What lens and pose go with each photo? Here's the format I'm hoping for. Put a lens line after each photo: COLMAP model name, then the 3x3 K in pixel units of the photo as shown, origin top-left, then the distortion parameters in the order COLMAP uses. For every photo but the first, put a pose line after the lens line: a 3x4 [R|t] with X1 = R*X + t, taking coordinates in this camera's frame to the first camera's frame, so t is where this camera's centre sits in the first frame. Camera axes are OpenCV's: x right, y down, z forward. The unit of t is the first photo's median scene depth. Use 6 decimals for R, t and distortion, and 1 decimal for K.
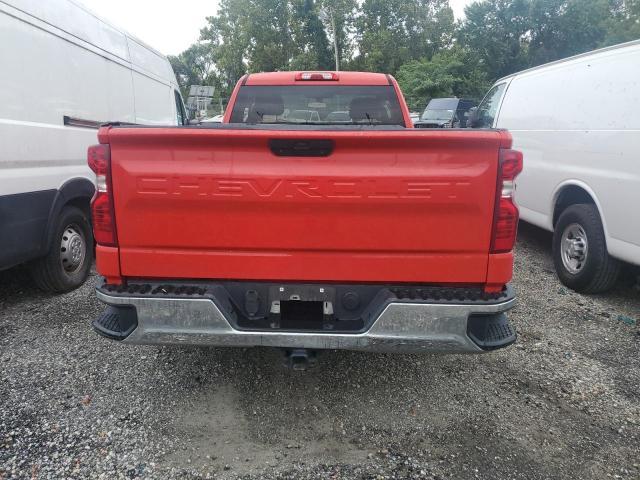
lens RADIAL K [[508.4, 0, 317.4], [0, 508.4, 240.1], [0, 0, 1]] dist [0.028081, -0.004299]
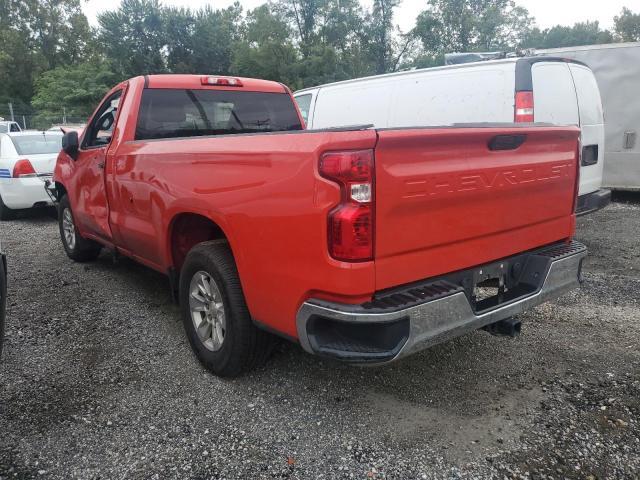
lens RADIAL K [[508.4, 0, 317.4], [0, 508.4, 240.1], [0, 0, 1]] dist [0.028081, -0.004299]
pose [[0.768878, -0.156182, 0.620027, -0.378450], [0.169513, 0.984800, 0.037858, -0.027150], [-0.616515, 0.075995, 0.783667, 0.127616]]
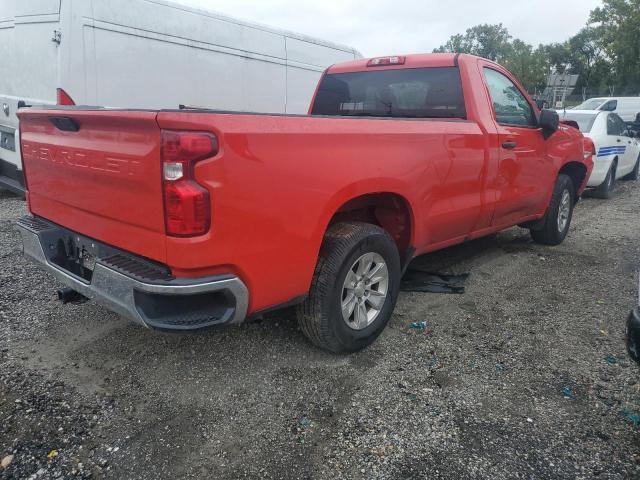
lens RADIAL K [[508.4, 0, 317.4], [0, 508.4, 240.1], [0, 0, 1]] dist [0.028081, -0.004299]
pose [[0.745965, 0.163409, -0.645627, 0.434441], [-0.155699, 0.985357, 0.069498, -0.028878], [0.647529, 0.048680, 0.760484, 0.157915]]
